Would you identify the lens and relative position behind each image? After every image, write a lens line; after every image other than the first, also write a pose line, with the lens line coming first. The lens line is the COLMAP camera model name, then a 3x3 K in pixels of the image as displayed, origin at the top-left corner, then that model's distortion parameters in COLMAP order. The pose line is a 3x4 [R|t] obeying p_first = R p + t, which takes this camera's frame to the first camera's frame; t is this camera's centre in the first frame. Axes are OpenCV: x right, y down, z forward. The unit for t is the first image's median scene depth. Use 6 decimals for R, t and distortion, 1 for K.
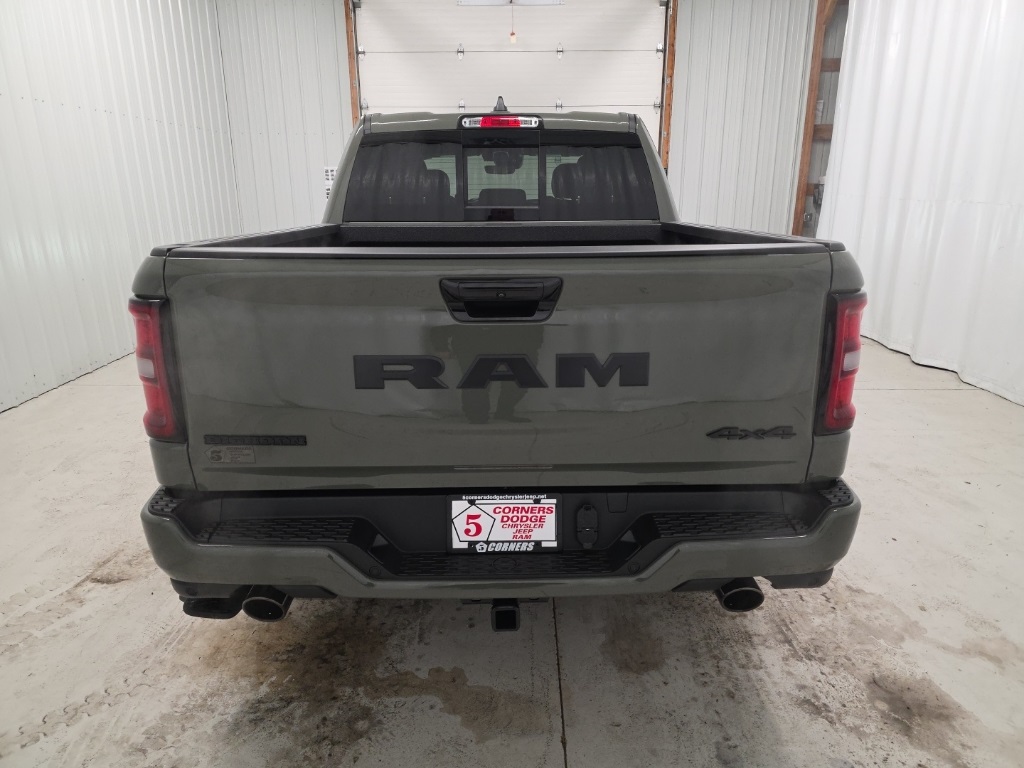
lens RADIAL K [[683.2, 0, 512.0], [0, 683.2, 384.0], [0, 0, 1]] dist [0.030444, -0.010408]
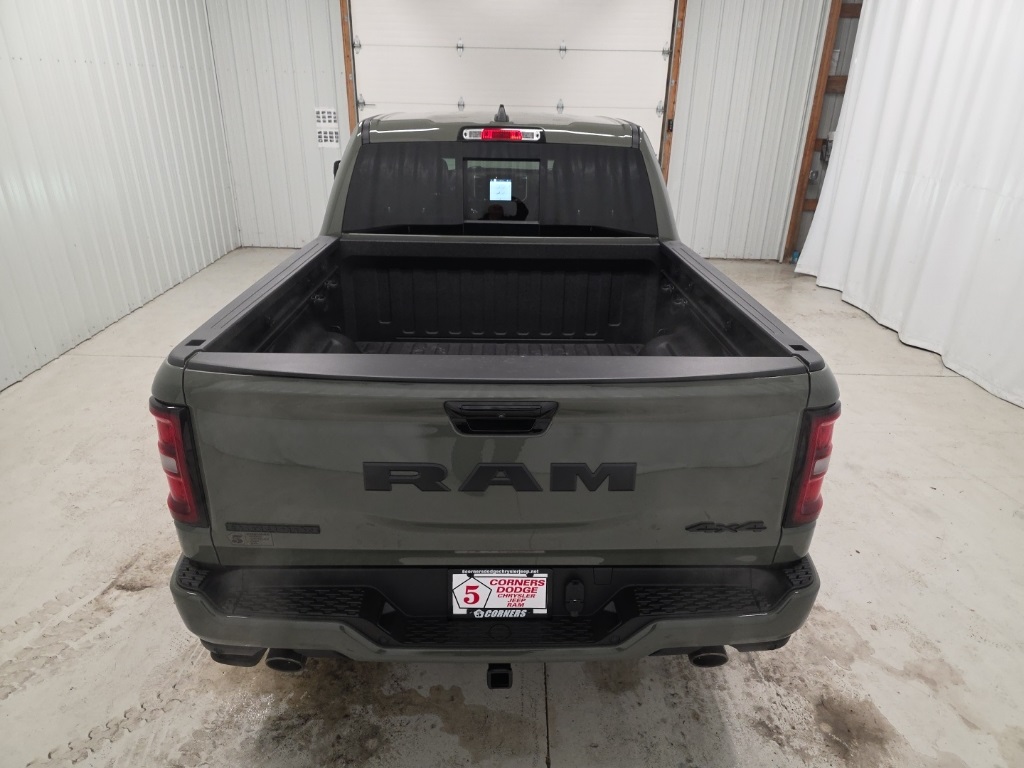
lens RADIAL K [[682.0, 0, 516.4], [0, 682.0, 408.6], [0, 0, 1]] dist [0.022597, -0.000278]
pose [[0.999710, 0.018085, 0.015924, -0.006257], [-0.020268, 0.988510, 0.149793, -0.211479], [-0.013032, -0.150073, 0.988589, -0.040039]]
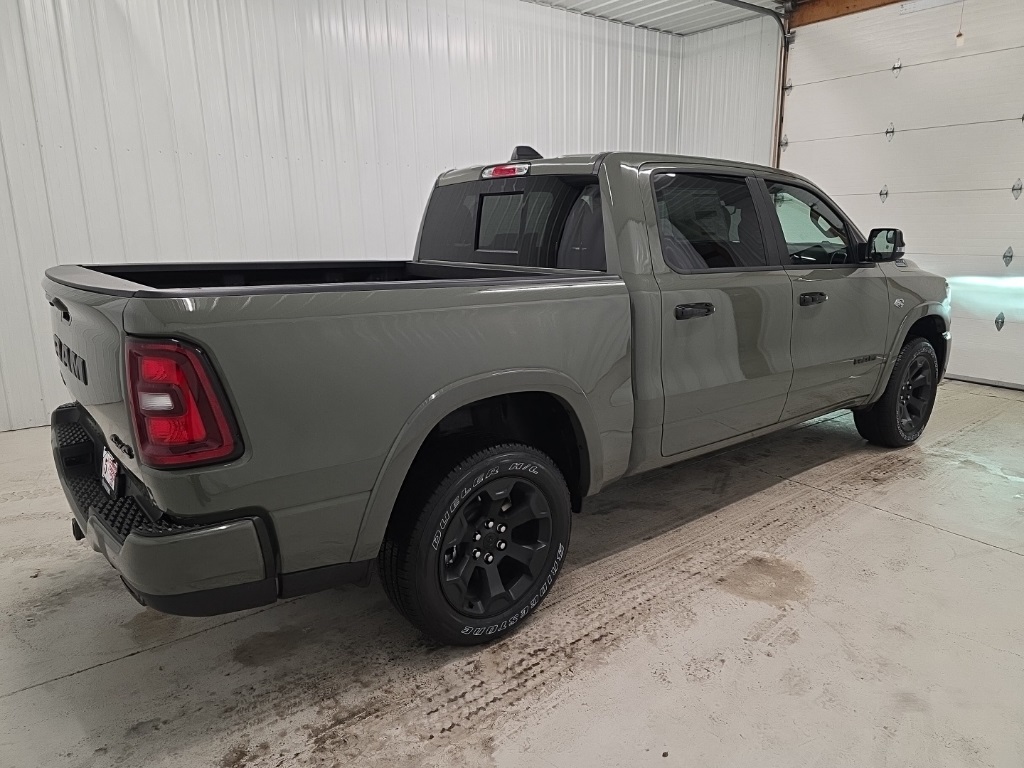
lens RADIAL K [[683.2, 0, 512.0], [0, 683.2, 384.0], [0, 0, 1]] dist [0.030444, -0.010408]
pose [[0.618111, 0.180799, -0.765017, 1.283320], [-0.218984, 0.974270, 0.053320, -0.184524], [0.754974, 0.134569, 0.641799, 0.570696]]
